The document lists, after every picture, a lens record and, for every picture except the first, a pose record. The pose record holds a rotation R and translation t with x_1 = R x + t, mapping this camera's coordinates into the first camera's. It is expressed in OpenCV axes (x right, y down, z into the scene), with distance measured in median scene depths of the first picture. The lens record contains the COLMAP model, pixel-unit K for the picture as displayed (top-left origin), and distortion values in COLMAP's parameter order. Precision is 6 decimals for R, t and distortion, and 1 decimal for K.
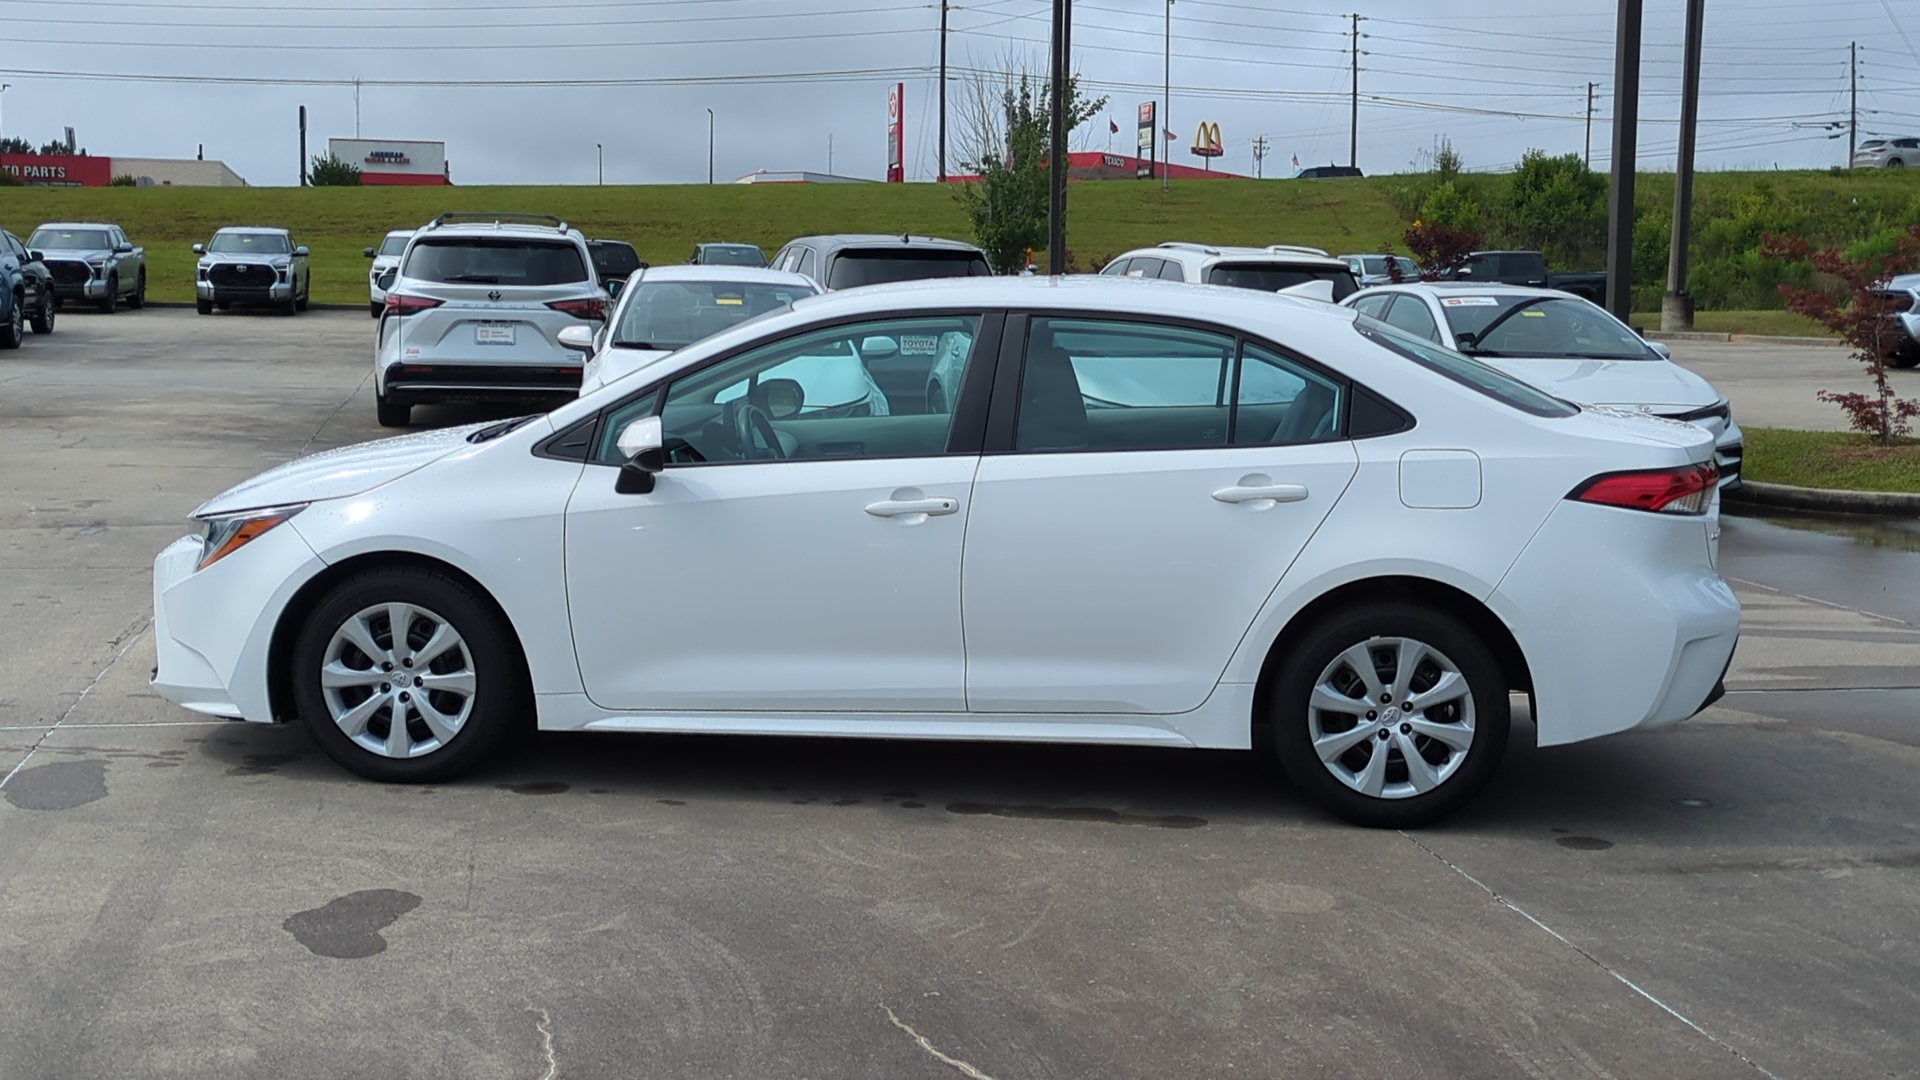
lens RADIAL K [[2257.3, 0, 963.3], [0, 2257.3, 537.5], [0, 0, 1]] dist [0.063343, -0.093407]
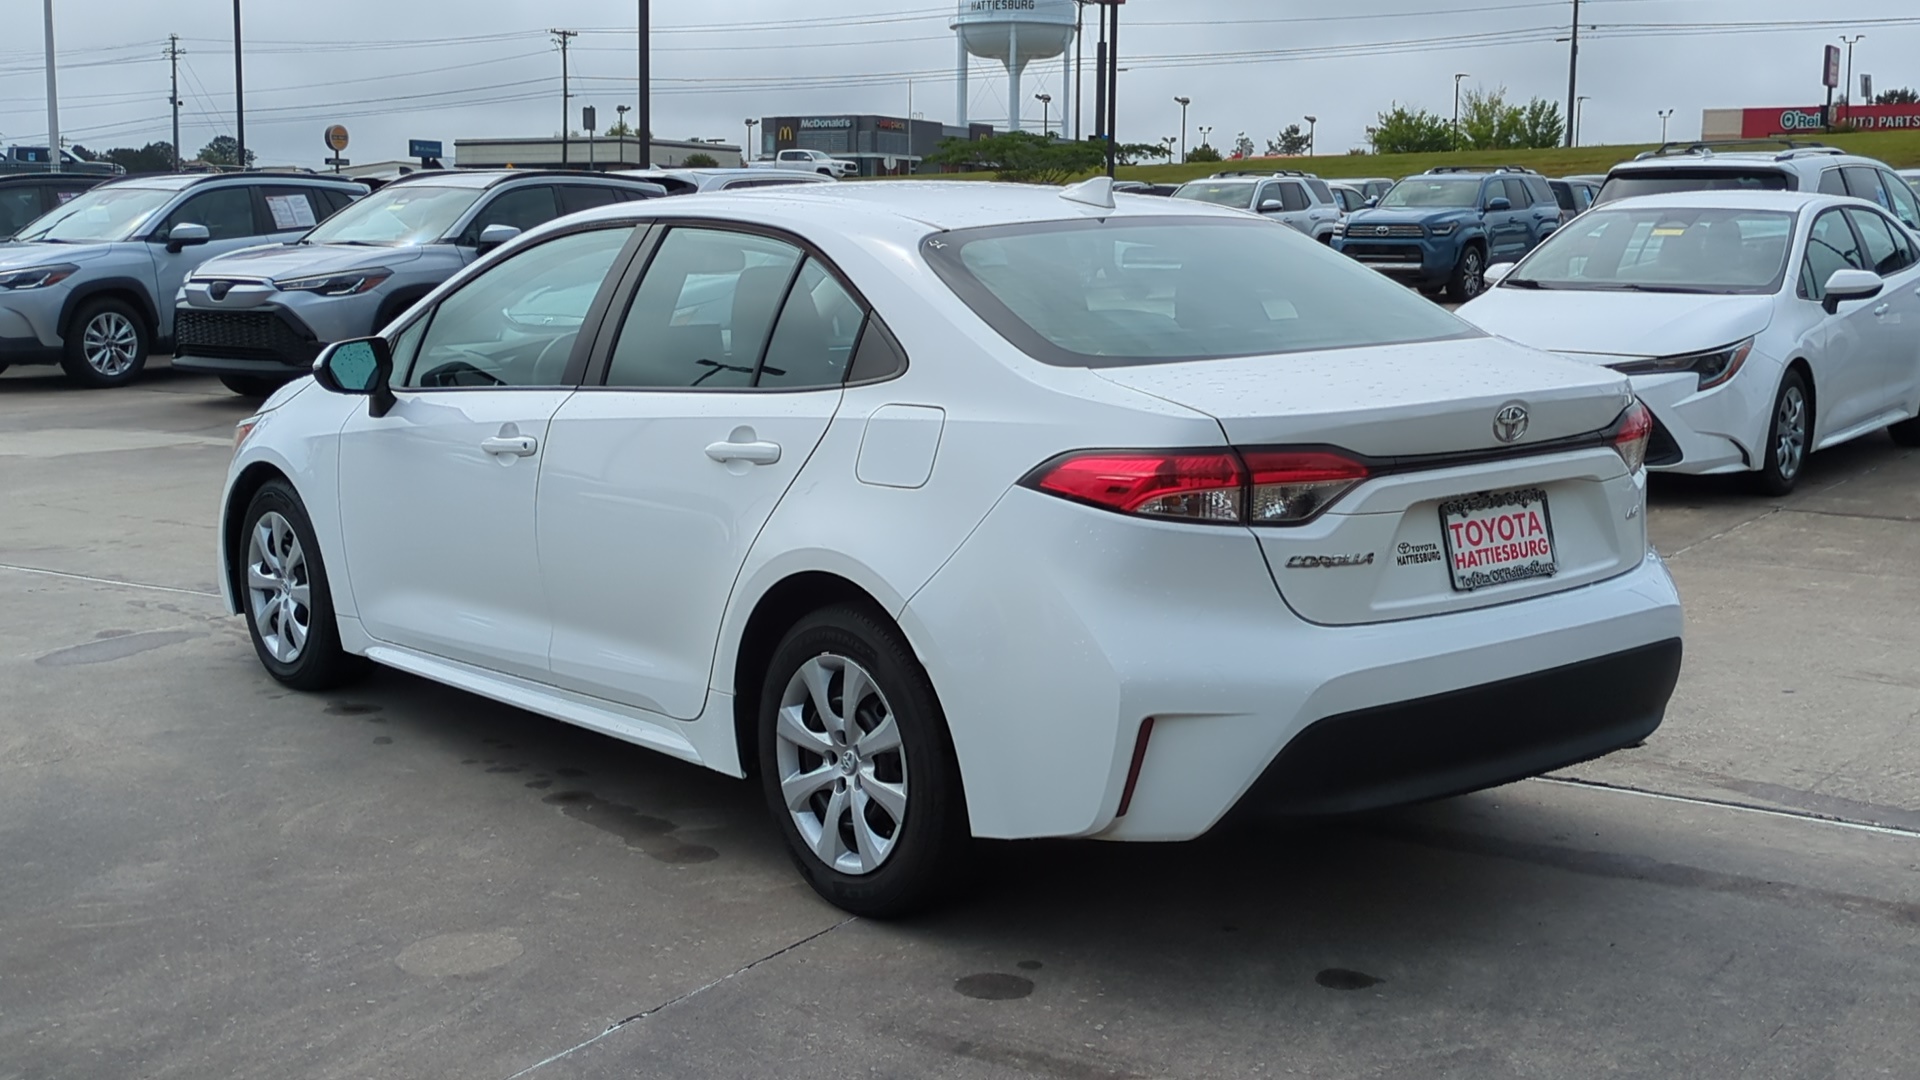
lens RADIAL K [[2257.3, 0, 963.3], [0, 2257.3, 537.5], [0, 0, 1]] dist [0.063343, -0.093407]
pose [[0.702474, 0.082373, -0.706926, 0.732253], [-0.067931, 0.996505, 0.048613, -0.032851], [0.708460, 0.013873, 0.705615, 0.504348]]
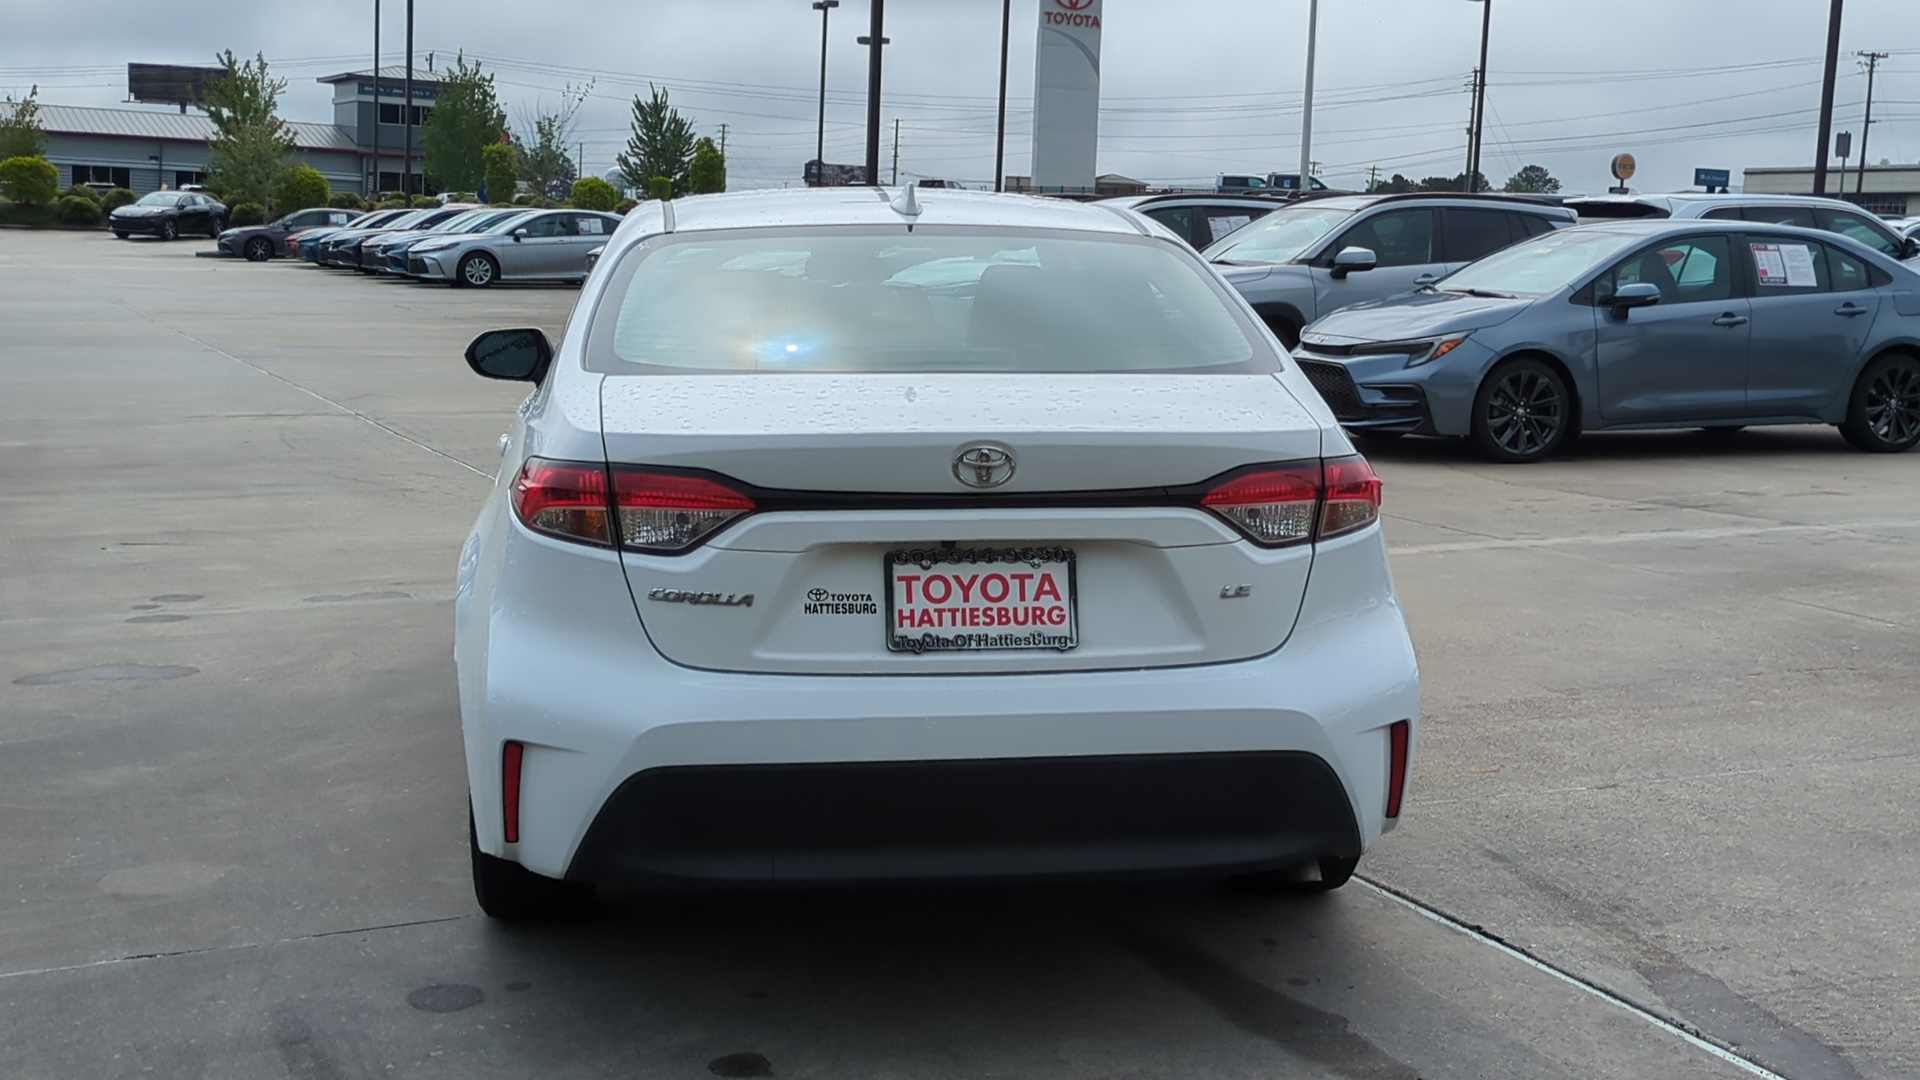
lens RADIAL K [[2257.3, 0, 963.3], [0, 2257.3, 537.5], [0, 0, 1]] dist [0.063343, -0.093407]
pose [[0.221426, 0.118847, -0.967908, 0.932951], [-0.129390, 0.987351, 0.091634, -0.080447], [0.966555, 0.104948, 0.234003, 0.967617]]
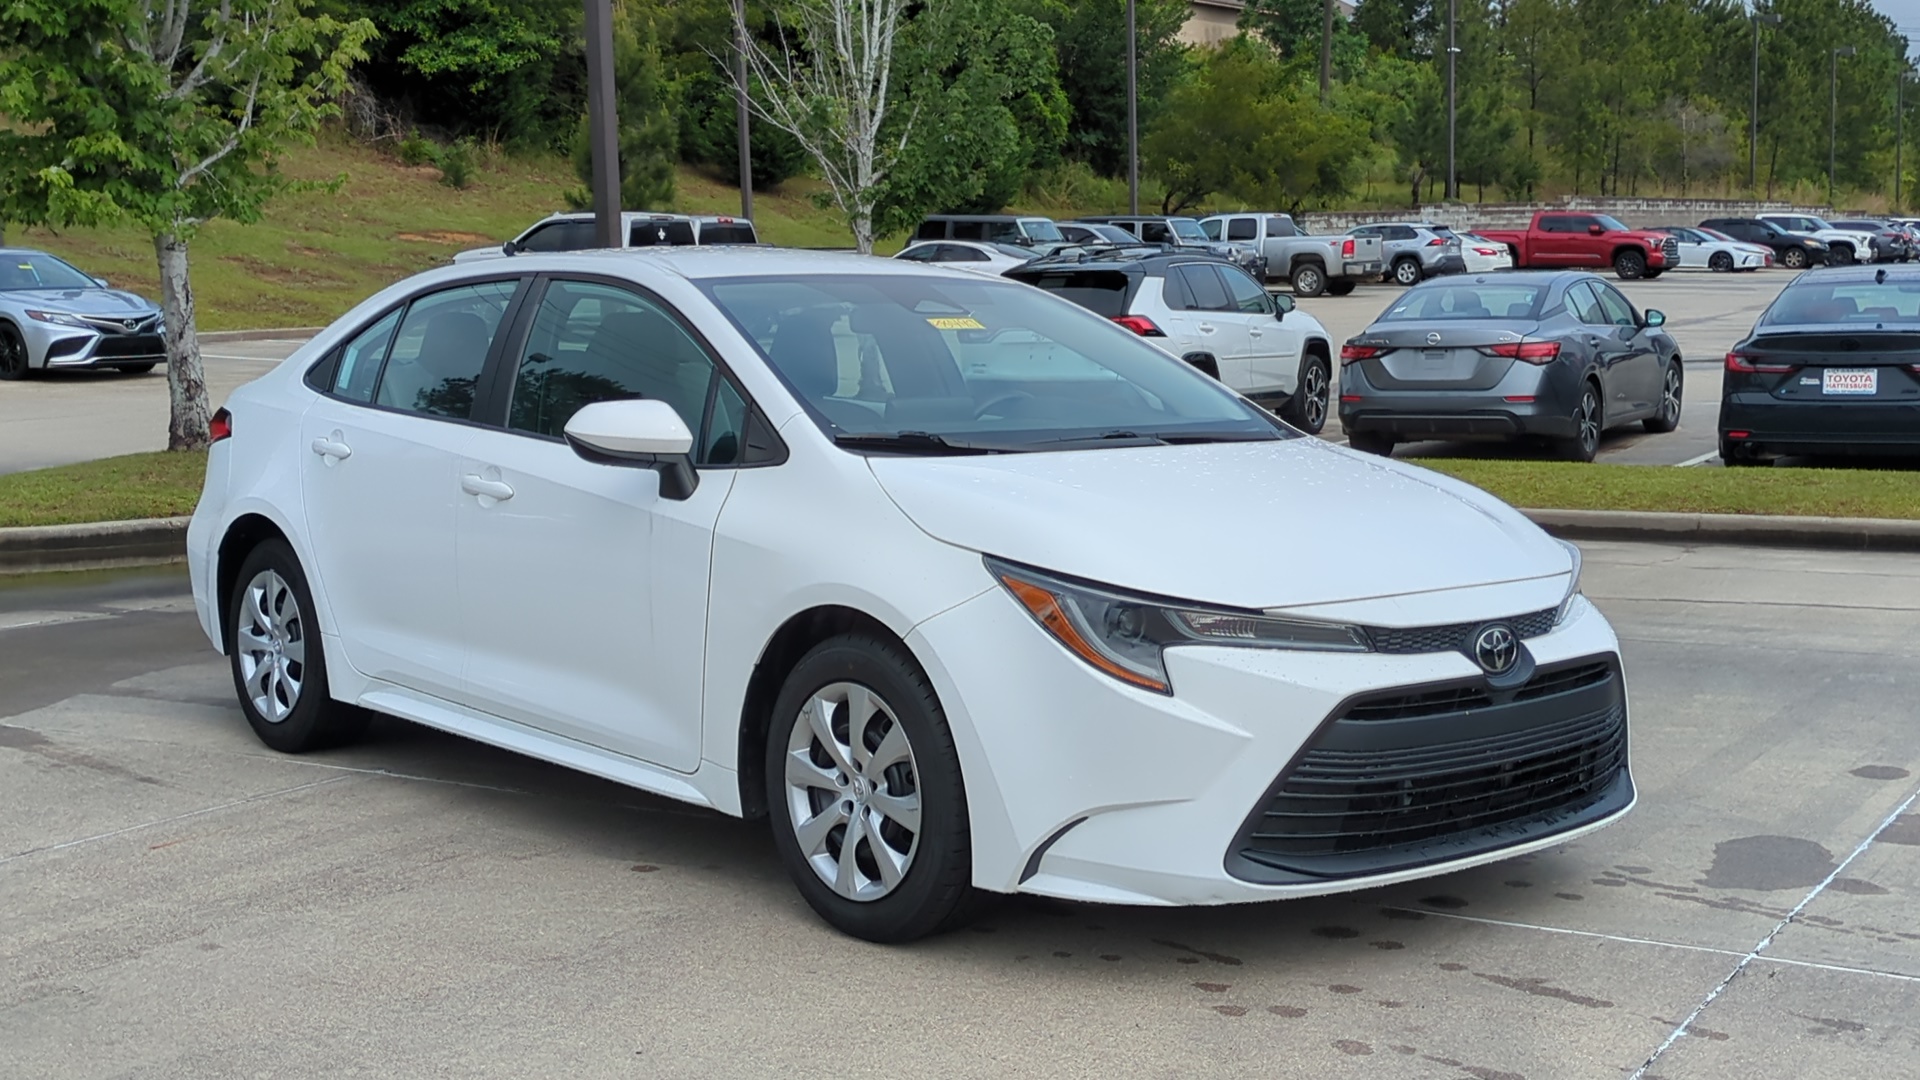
lens RADIAL K [[2257.3, 0, 963.3], [0, 2257.3, 537.5], [0, 0, 1]] dist [0.063343, -0.093407]
pose [[-0.723602, -0.078654, 0.685722, -0.764652], [0.079888, 0.977265, 0.196396, -0.195474], [-0.685579, 0.196894, -0.700867, 1.802734]]
